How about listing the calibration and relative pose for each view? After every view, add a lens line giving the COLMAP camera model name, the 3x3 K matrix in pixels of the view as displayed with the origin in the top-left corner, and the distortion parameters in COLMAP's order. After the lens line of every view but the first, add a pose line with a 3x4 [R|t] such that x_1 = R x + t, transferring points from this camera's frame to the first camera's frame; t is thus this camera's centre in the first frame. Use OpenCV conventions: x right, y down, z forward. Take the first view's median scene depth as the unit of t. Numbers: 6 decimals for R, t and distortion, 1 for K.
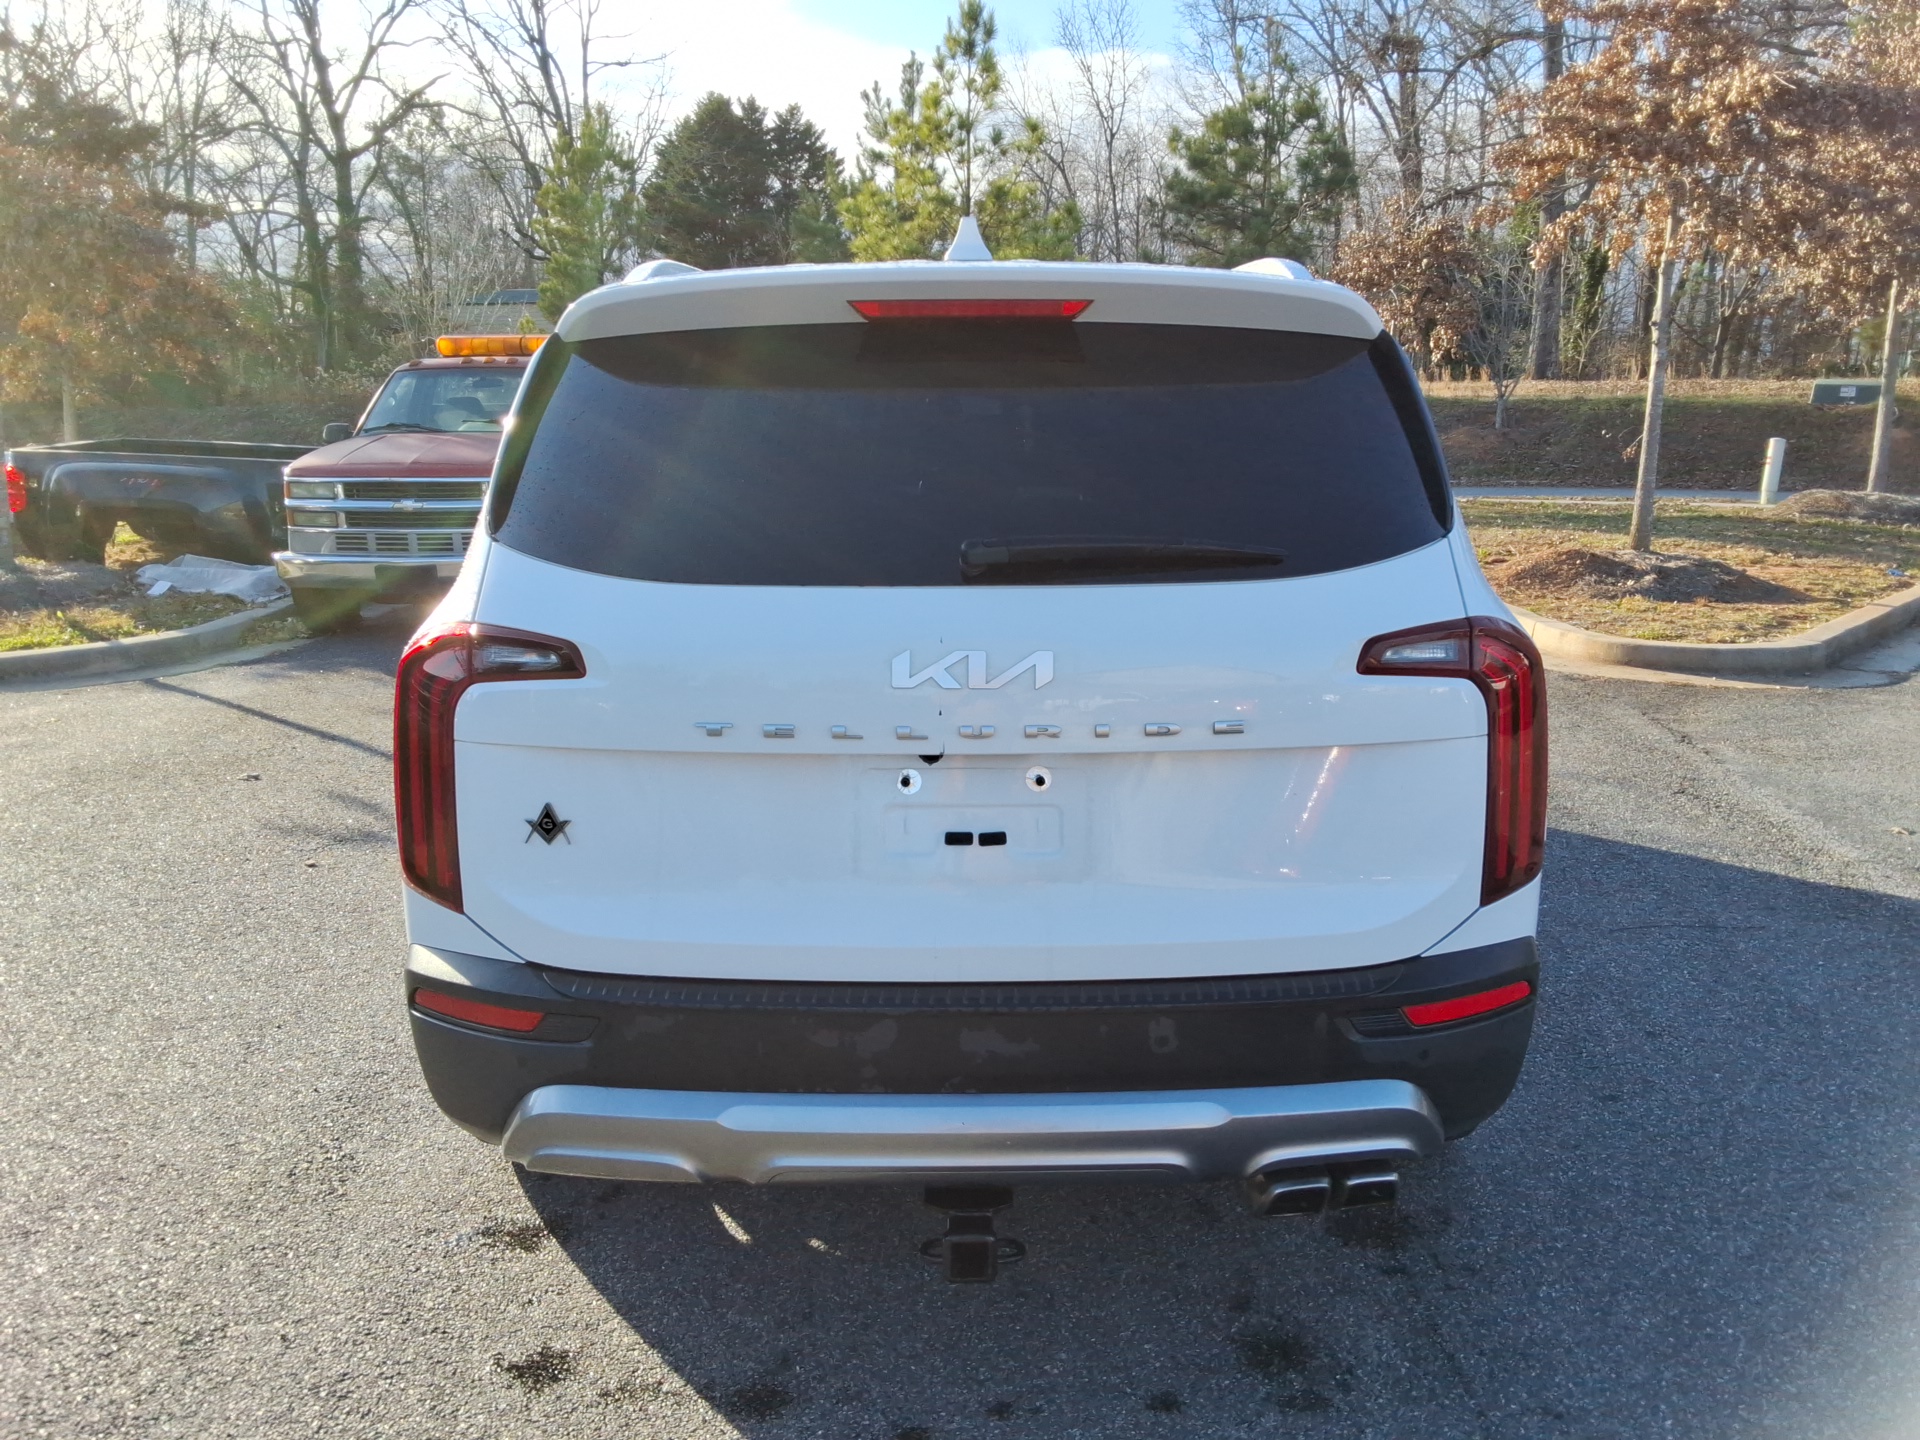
lens RADIAL K [[1518.3, 0, 968.0], [0, 1518.3, 713.1], [0, 0, 1]] dist [0.126570, -0.201855]
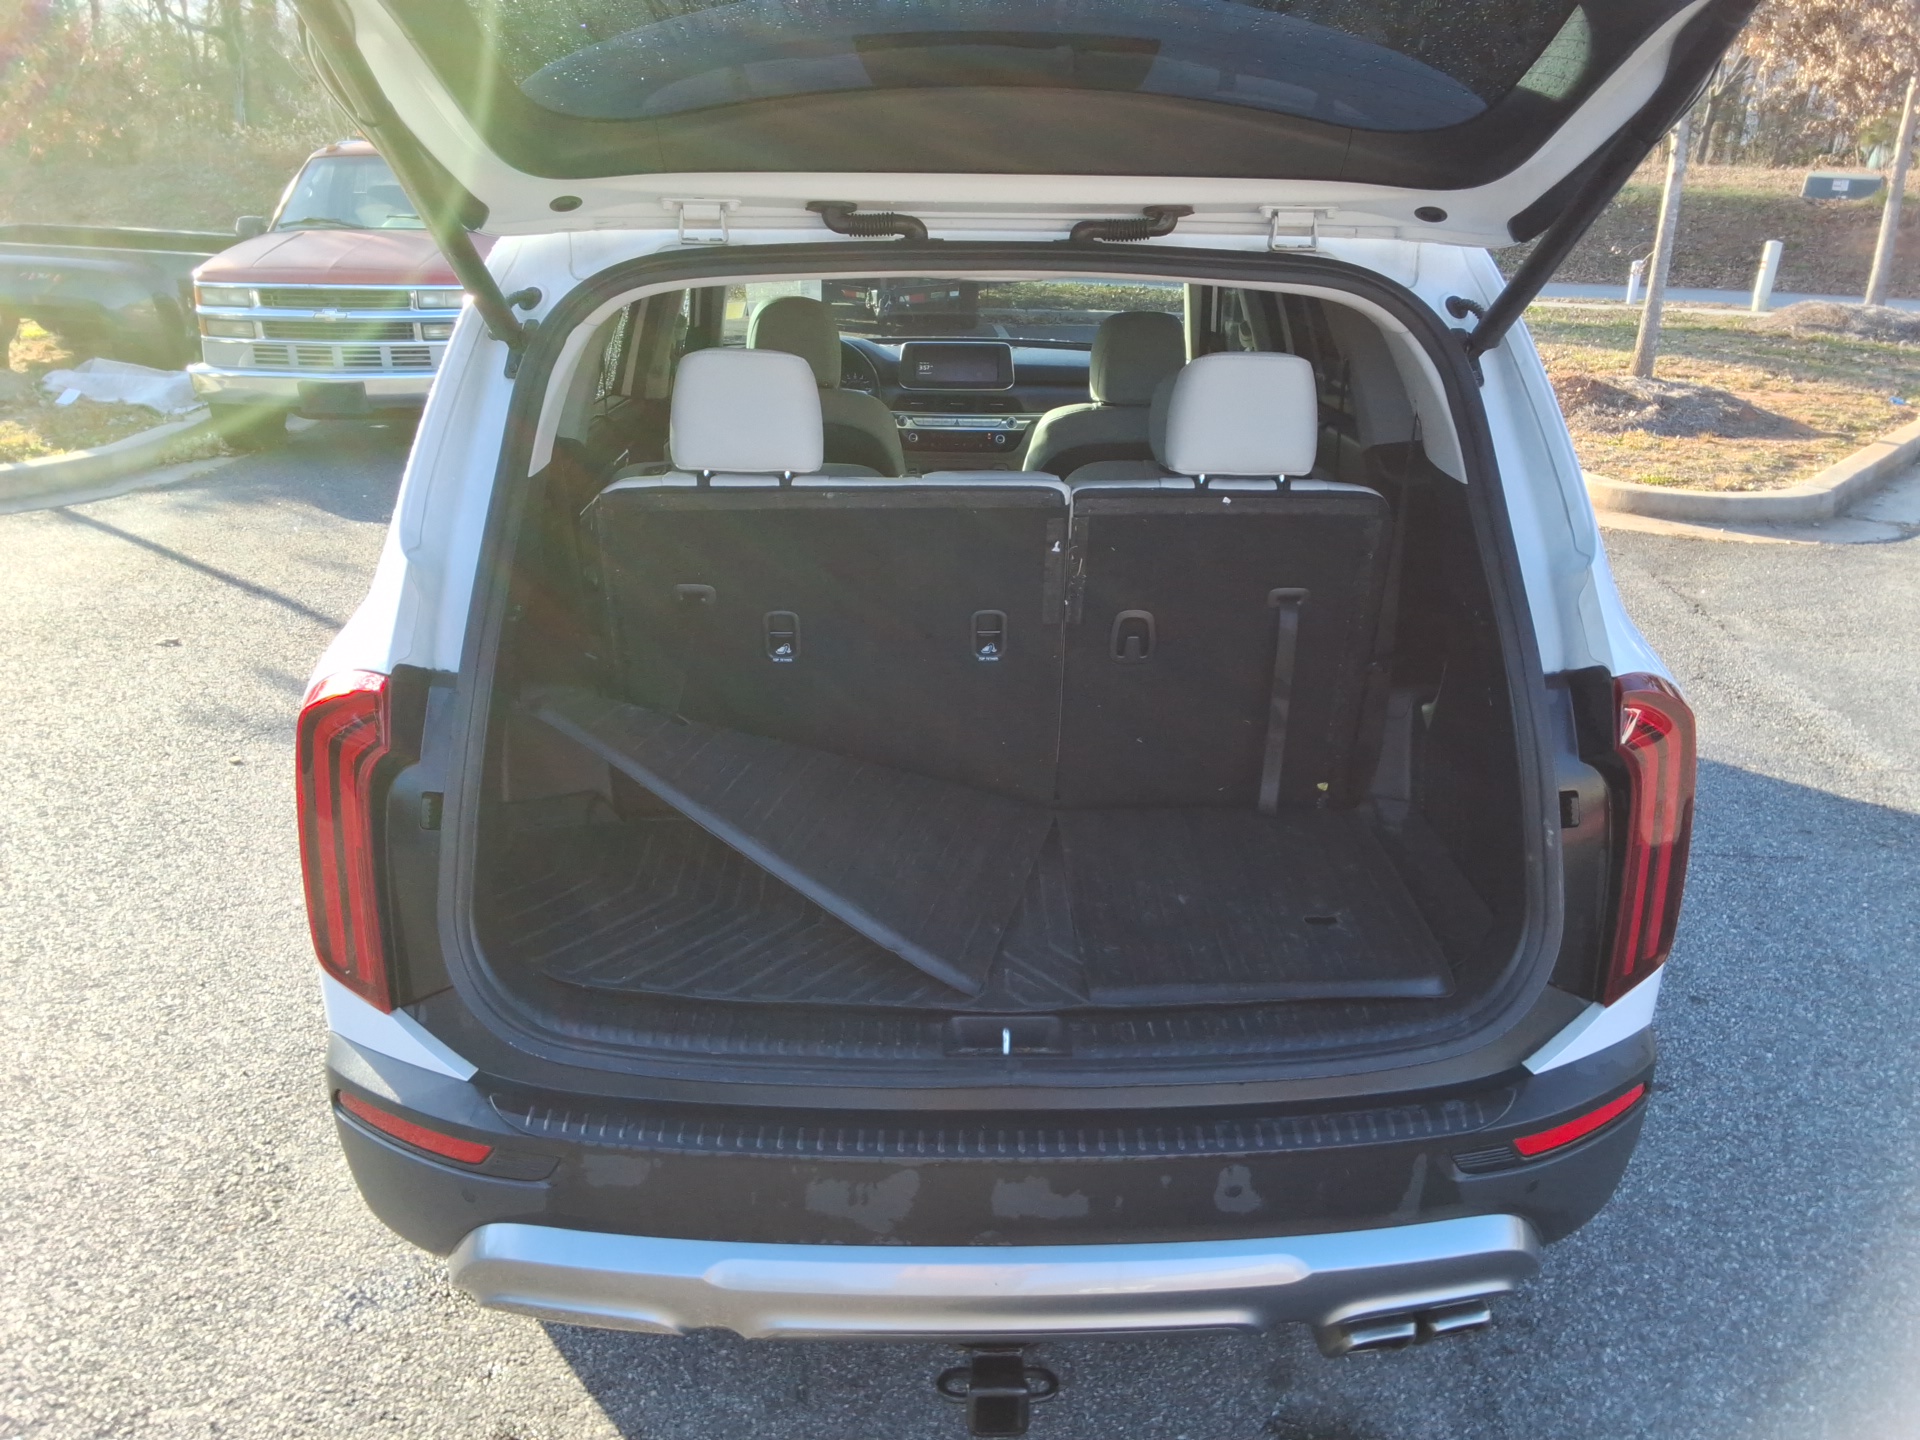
lens RADIAL K [[1512.1, 0, 961.5], [0, 1512.1, 682.6], [0, 0, 1]] dist [0.071103, -0.109665]
pose [[0.999535, 0.005932, 0.029894, -0.028596], [-0.009939, 0.990695, 0.135734, -0.100673], [-0.028811, -0.135968, 0.990294, 0.123783]]
